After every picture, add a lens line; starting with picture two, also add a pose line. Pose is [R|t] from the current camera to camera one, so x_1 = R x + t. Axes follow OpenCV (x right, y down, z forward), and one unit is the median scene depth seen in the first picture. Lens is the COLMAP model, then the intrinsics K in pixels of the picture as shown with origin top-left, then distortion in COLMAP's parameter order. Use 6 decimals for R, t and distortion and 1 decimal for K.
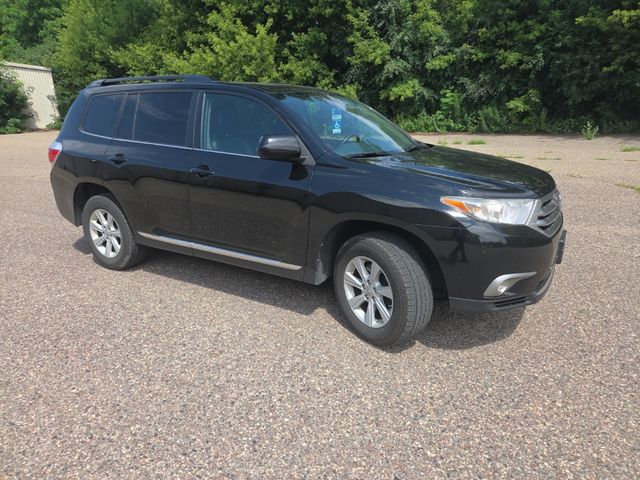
lens RADIAL K [[442.9, 0, 317.3], [0, 442.9, 223.6], [0, 0, 1]] dist [0.099209, -0.093000]
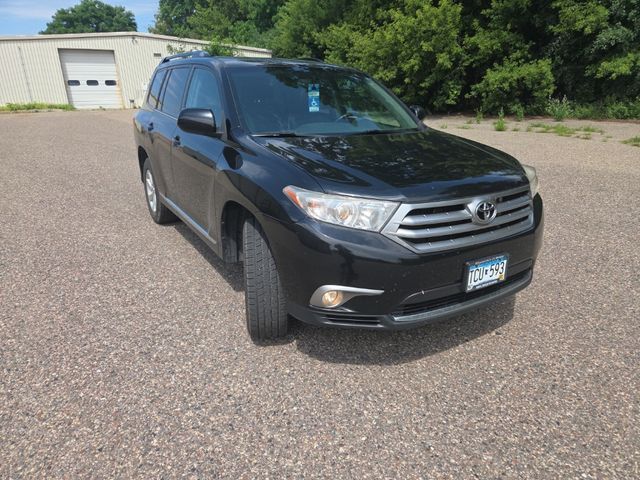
lens RADIAL K [[442.9, 0, 317.3], [0, 442.9, 223.6], [0, 0, 1]] dist [0.099209, -0.093000]
pose [[0.886034, 0.151057, -0.438321, 0.113172], [-0.131814, 0.988493, 0.074207, -0.009108], [0.444487, -0.007973, 0.895750, 0.035561]]
